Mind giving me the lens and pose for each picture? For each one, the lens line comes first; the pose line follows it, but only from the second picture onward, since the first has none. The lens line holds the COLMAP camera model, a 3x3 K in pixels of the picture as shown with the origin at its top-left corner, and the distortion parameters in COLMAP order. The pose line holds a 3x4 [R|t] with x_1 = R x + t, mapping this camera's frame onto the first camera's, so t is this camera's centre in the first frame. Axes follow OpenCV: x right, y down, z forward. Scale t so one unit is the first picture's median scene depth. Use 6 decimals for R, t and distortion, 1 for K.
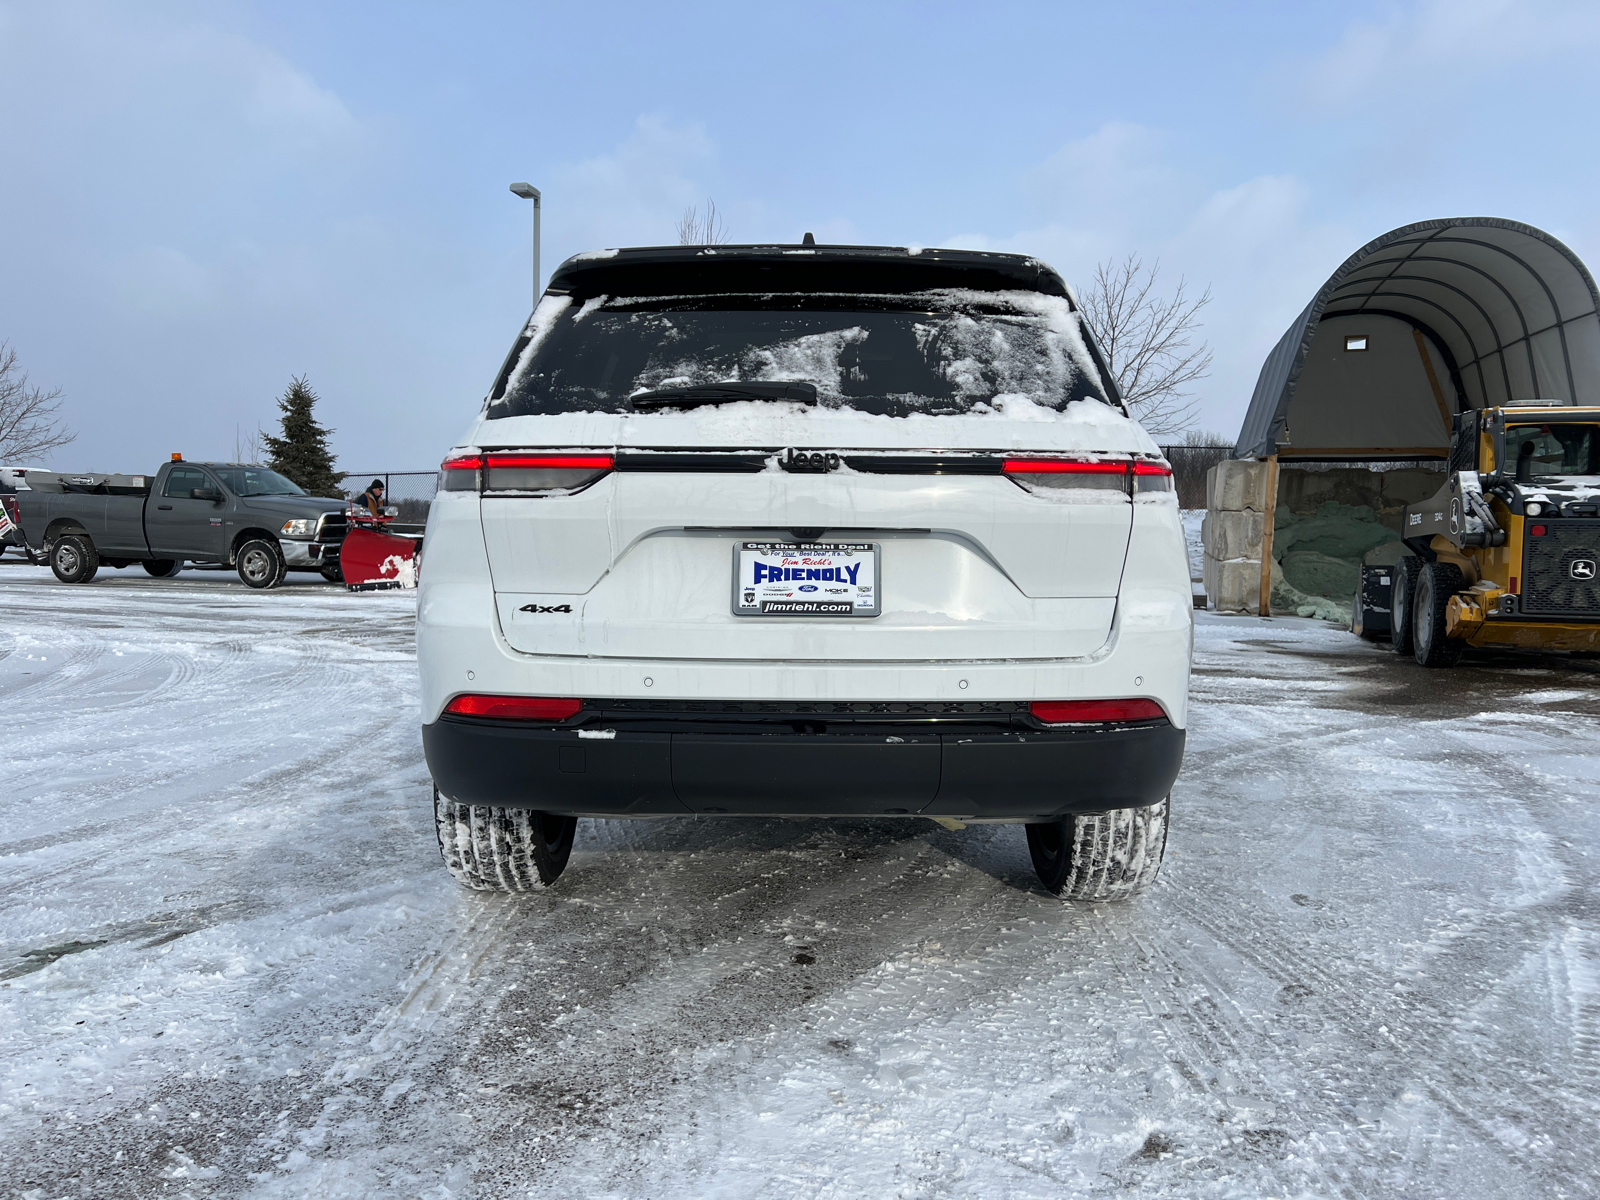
lens RADIAL K [[1190.1, 0, 812.1], [0, 1190.1, 601.3], [0, 0, 1]] dist [0.066073, -0.066947]
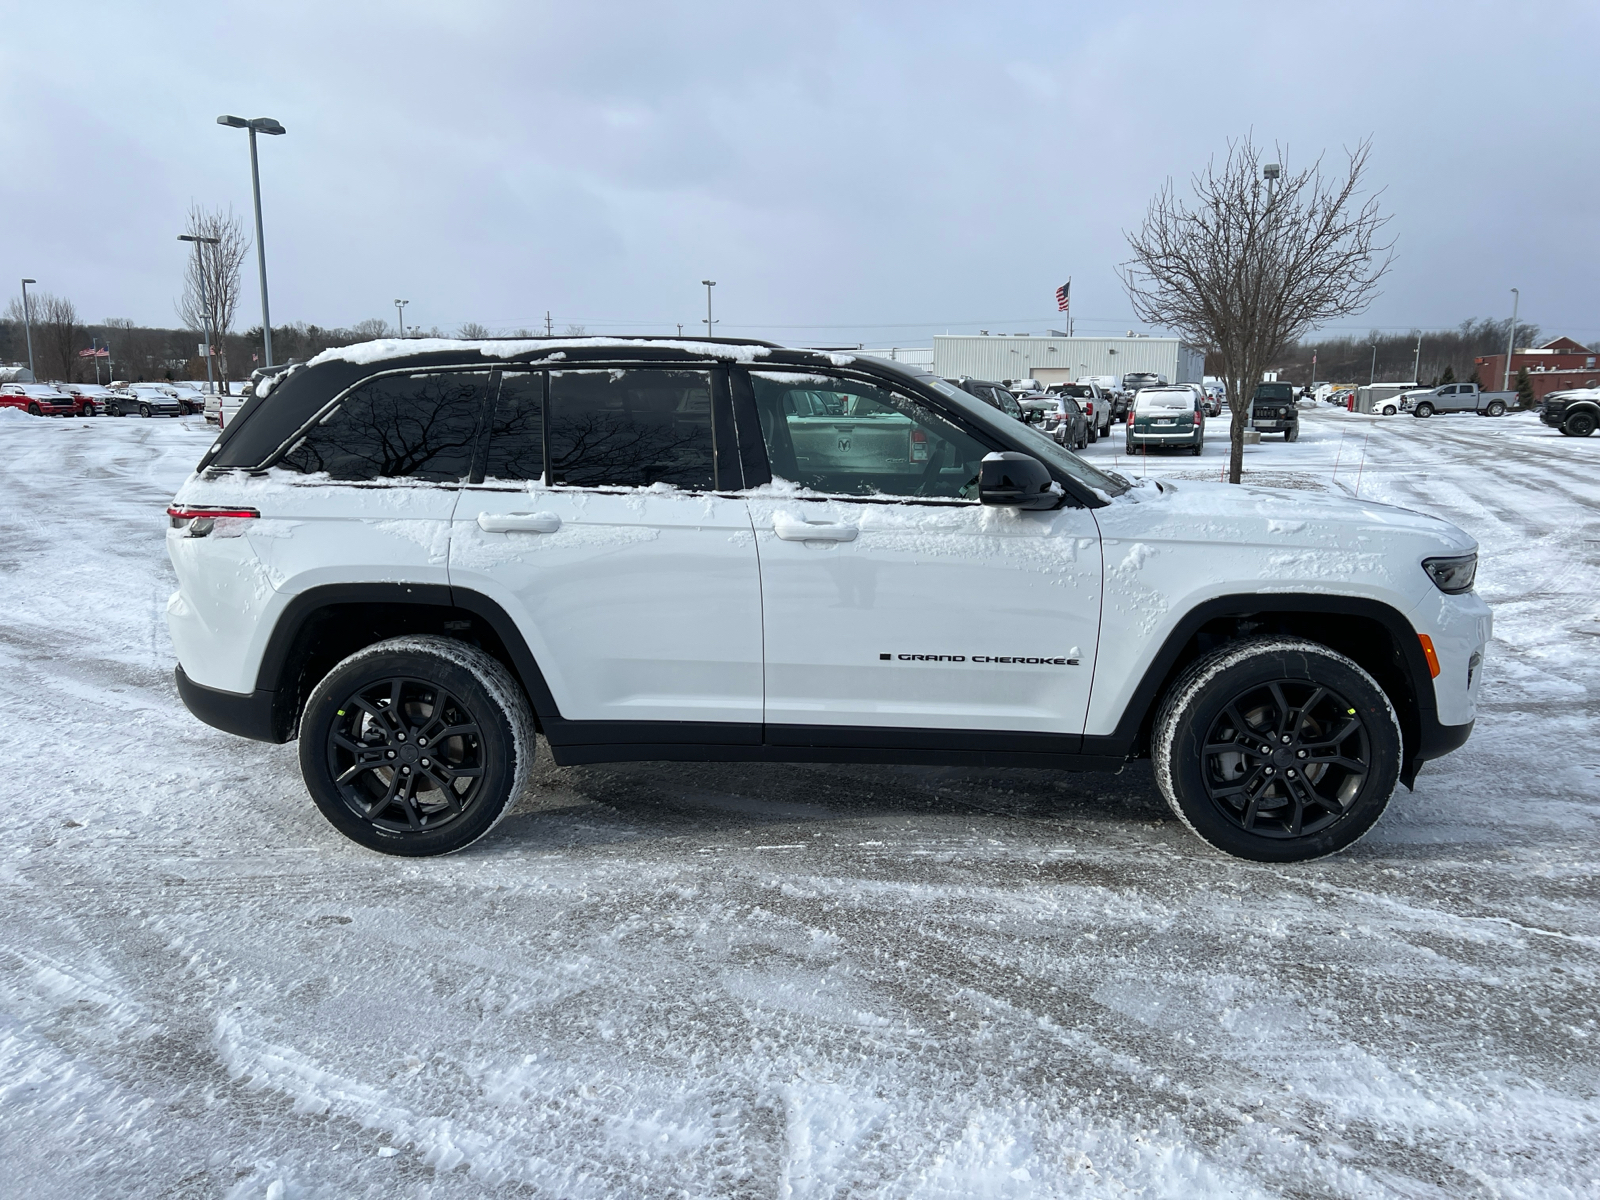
lens RADIAL K [[1190.1, 0, 803.3], [0, 1190.1, 605.9], [0, 0, 1]] dist [0.066073, -0.066947]
pose [[-0.054766, 0.159596, -0.985662, 1.759477], [-0.058002, 0.984968, 0.162706, -0.284246], [0.996813, 0.066082, -0.044686, 1.822613]]
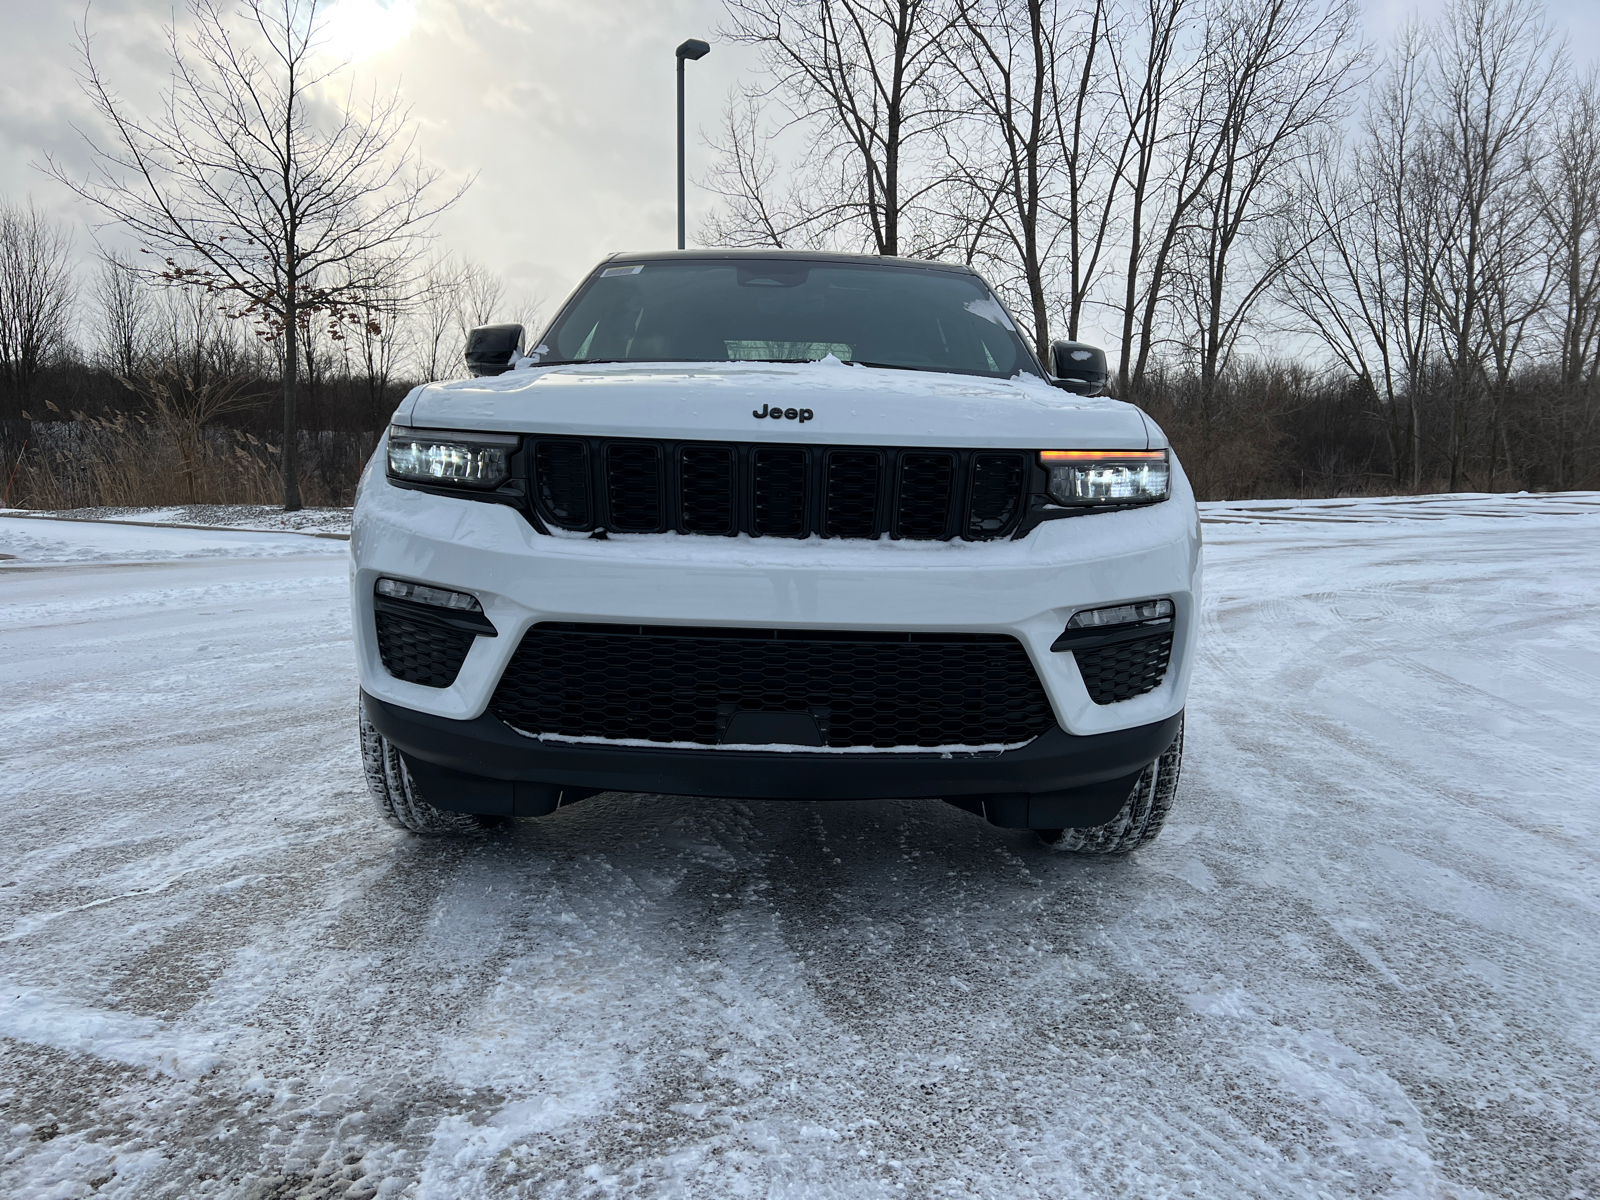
lens RADIAL K [[1190.1, 0, 805.5], [0, 1190.1, 595.6], [0, 0, 1]] dist [0.066073, -0.066947]
pose [[-0.999267, -0.037843, -0.005726, -0.040790], [-0.038256, 0.983140, 0.178808, -0.197644], [-0.001137, 0.178896, -0.983867, 3.456892]]
